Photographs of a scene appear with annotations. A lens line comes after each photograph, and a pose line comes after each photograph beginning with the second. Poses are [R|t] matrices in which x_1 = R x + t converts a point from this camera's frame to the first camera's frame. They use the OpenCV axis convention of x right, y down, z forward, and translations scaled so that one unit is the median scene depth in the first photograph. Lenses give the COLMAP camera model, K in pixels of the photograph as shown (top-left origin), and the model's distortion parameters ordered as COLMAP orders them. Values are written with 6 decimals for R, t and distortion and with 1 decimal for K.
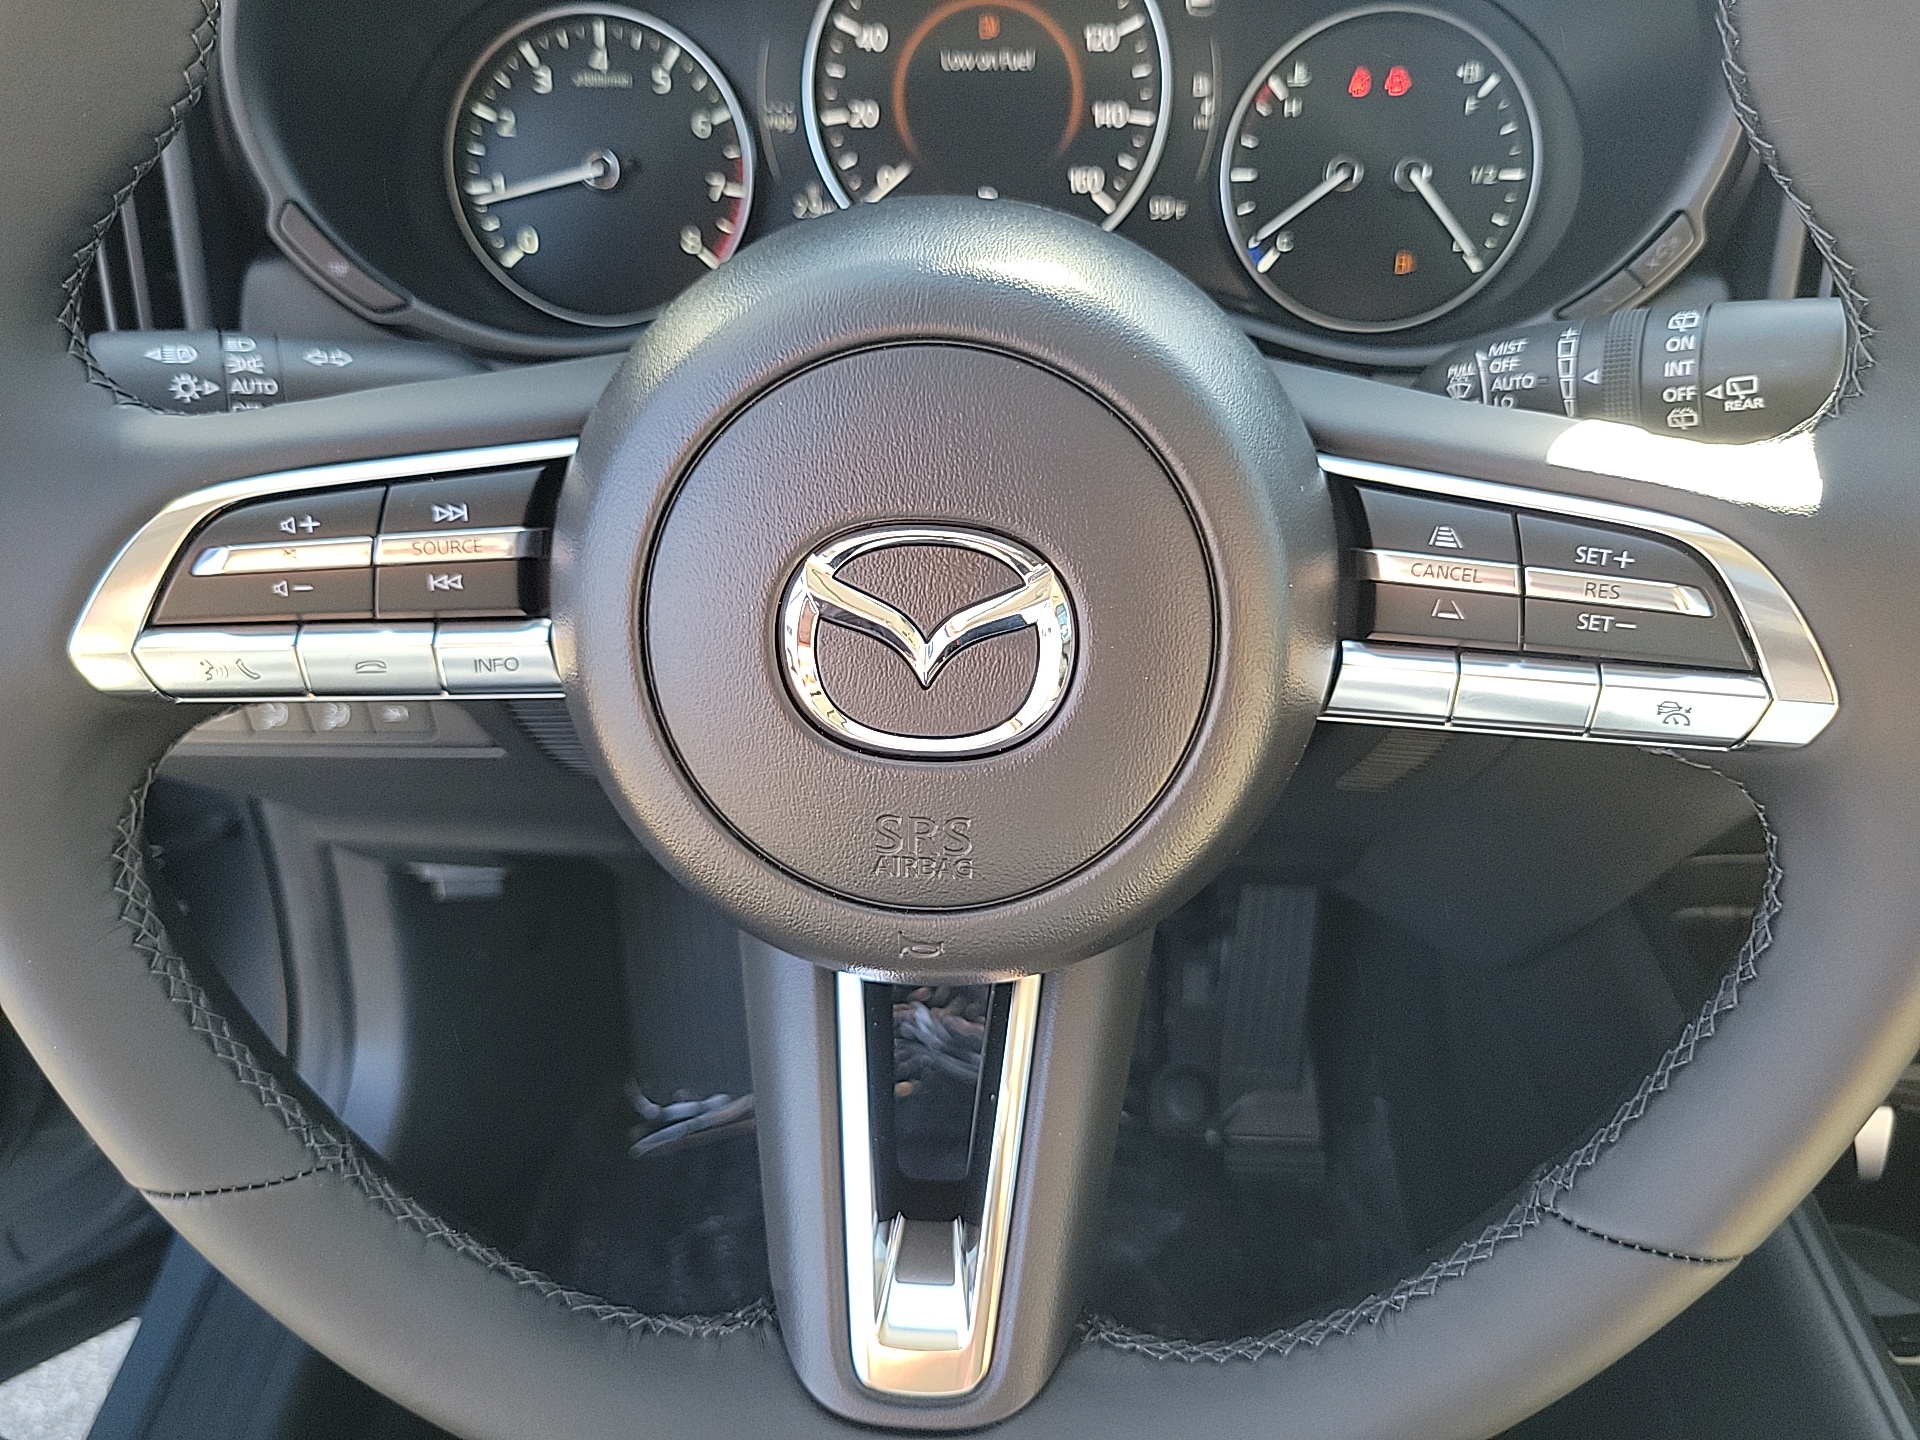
lens RADIAL K [[1642.4, 0, 949.7], [0, 1642.4, 707.5], [0, 0, 1]] dist [0.026536, -0.015257]
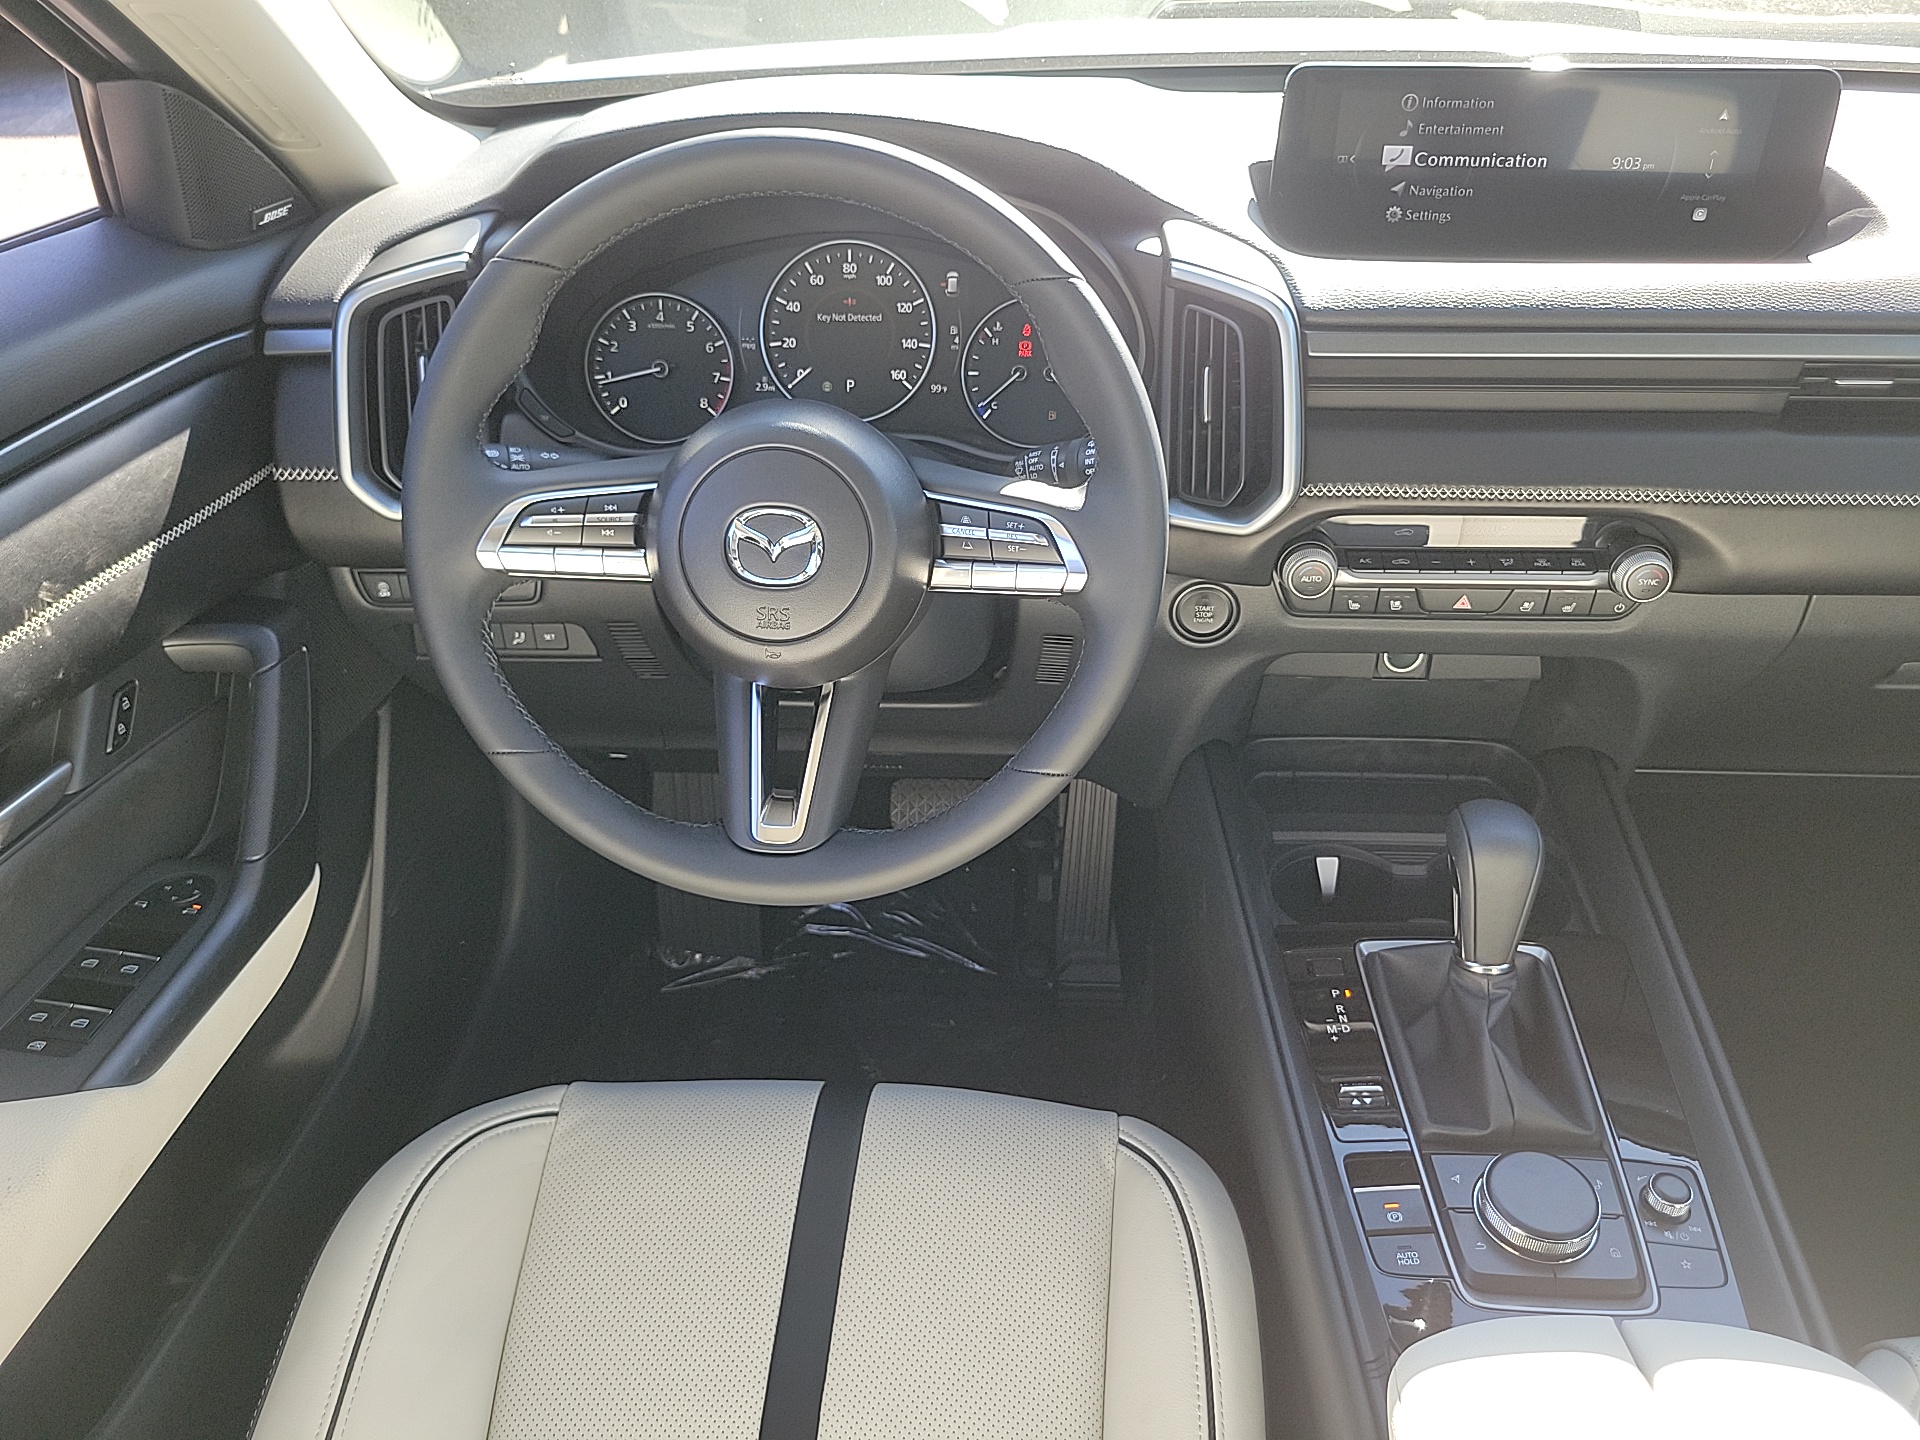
lens RADIAL K [[1642.4, 0, 965.8], [0, 1642.4, 723.7], [0, 0, 1]] dist [0.026536, -0.015257]
pose [[0.999970, 0.007064, -0.003051, 0.248717], [-0.007242, 0.998001, -0.062783, 0.334758], [0.002602, 0.062803, 0.998023, -1.413333]]
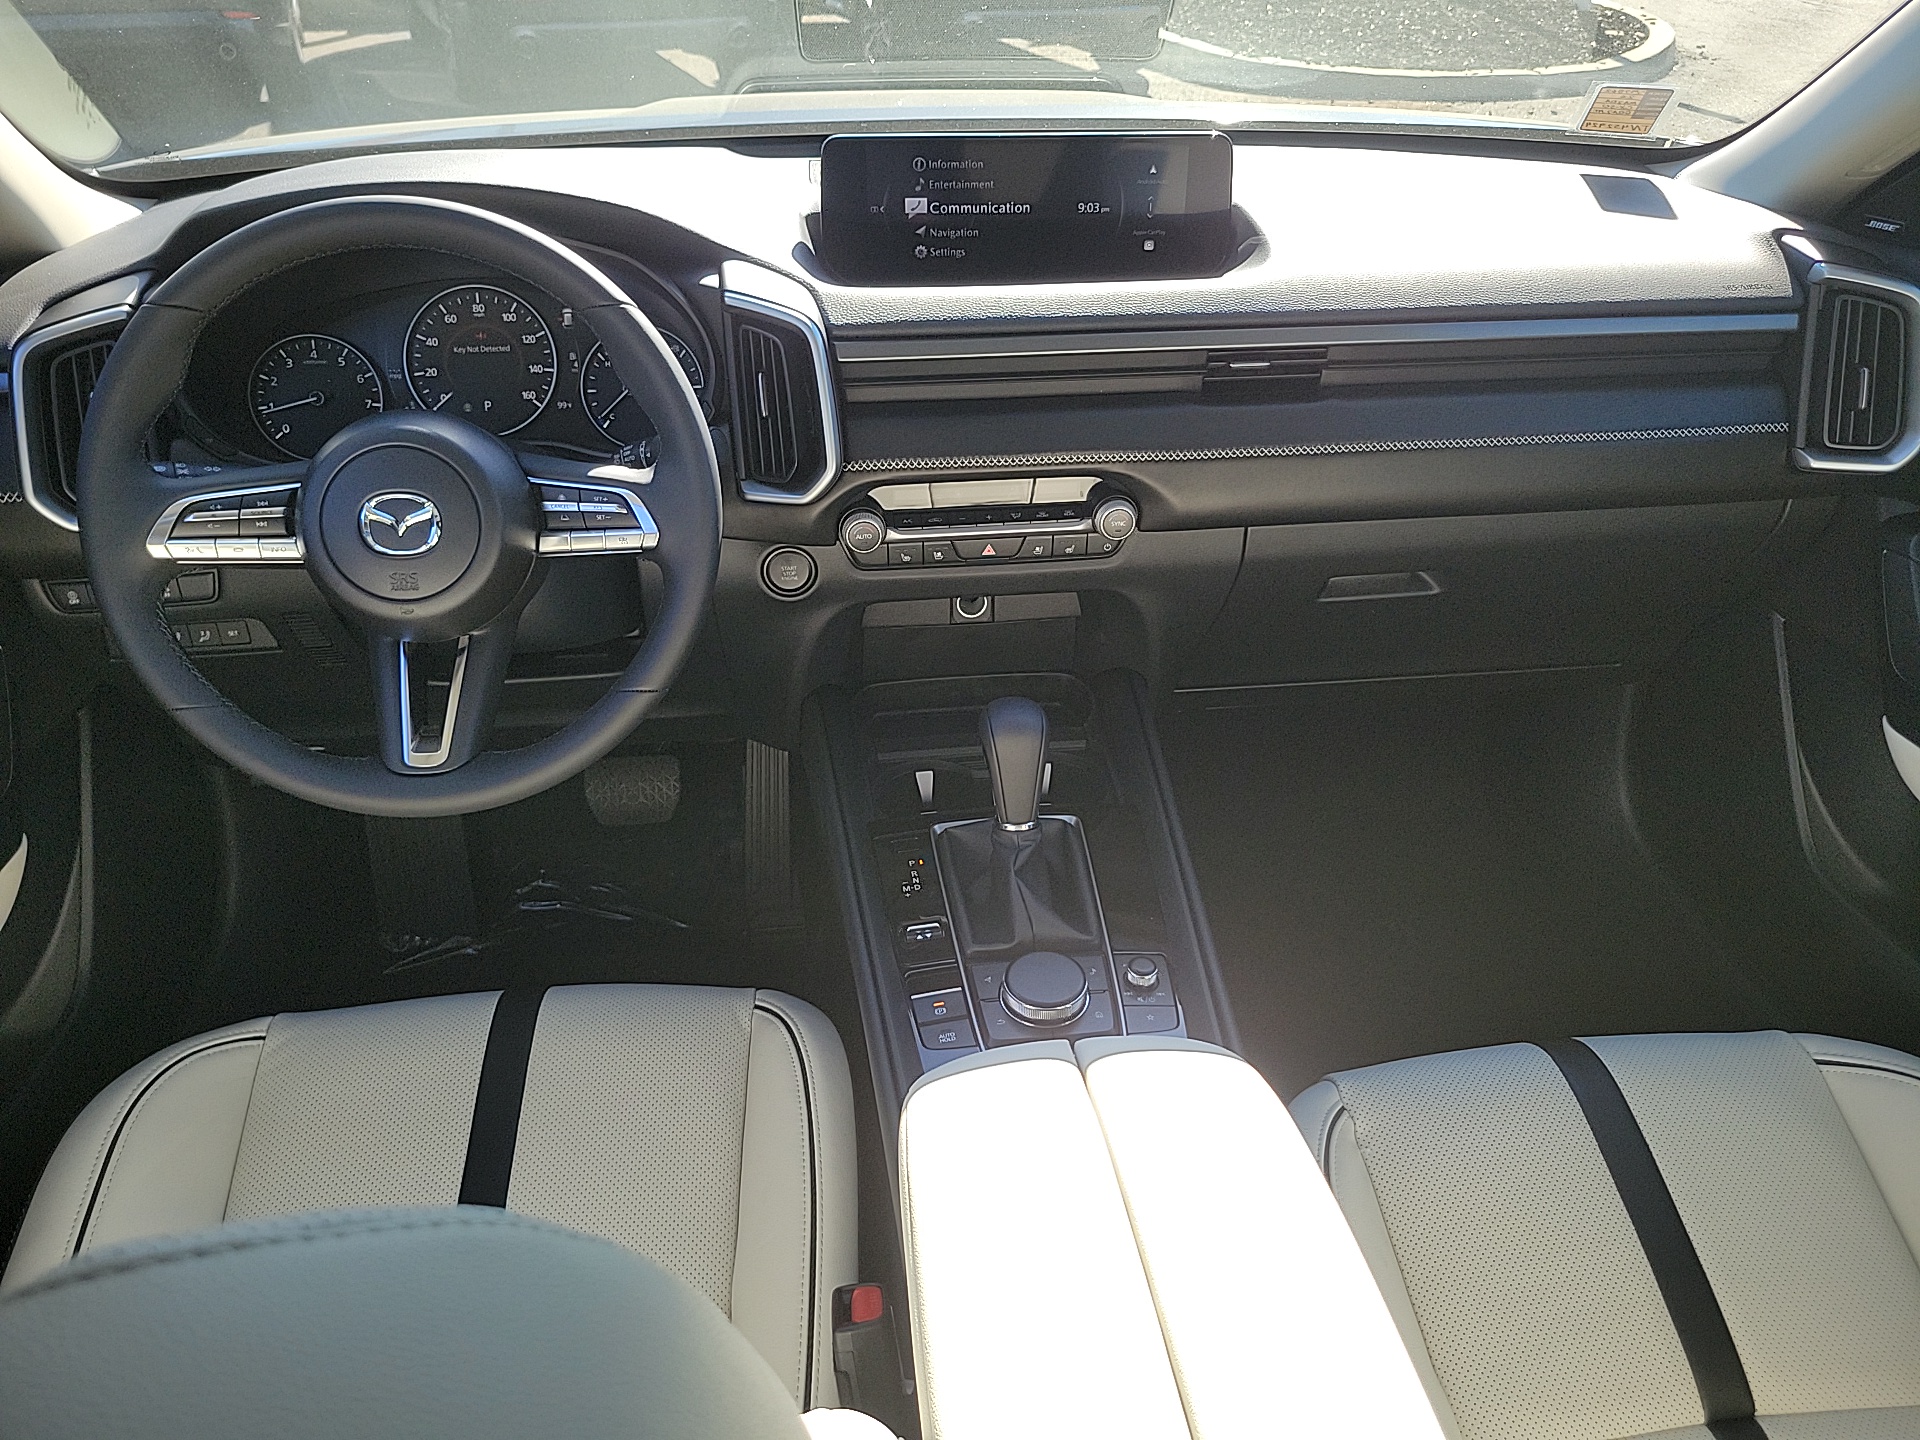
lens RADIAL K [[1642.4, 0, 1026.4], [0, 1642.4, 710.3], [0, 0, 1]] dist [0.026536, -0.015257]
pose [[0.984746, -0.069016, 0.159725, 0.549298], [0.084623, 0.992057, -0.093064, 0.611747], [-0.152034, 0.105161, 0.982765, -2.066499]]
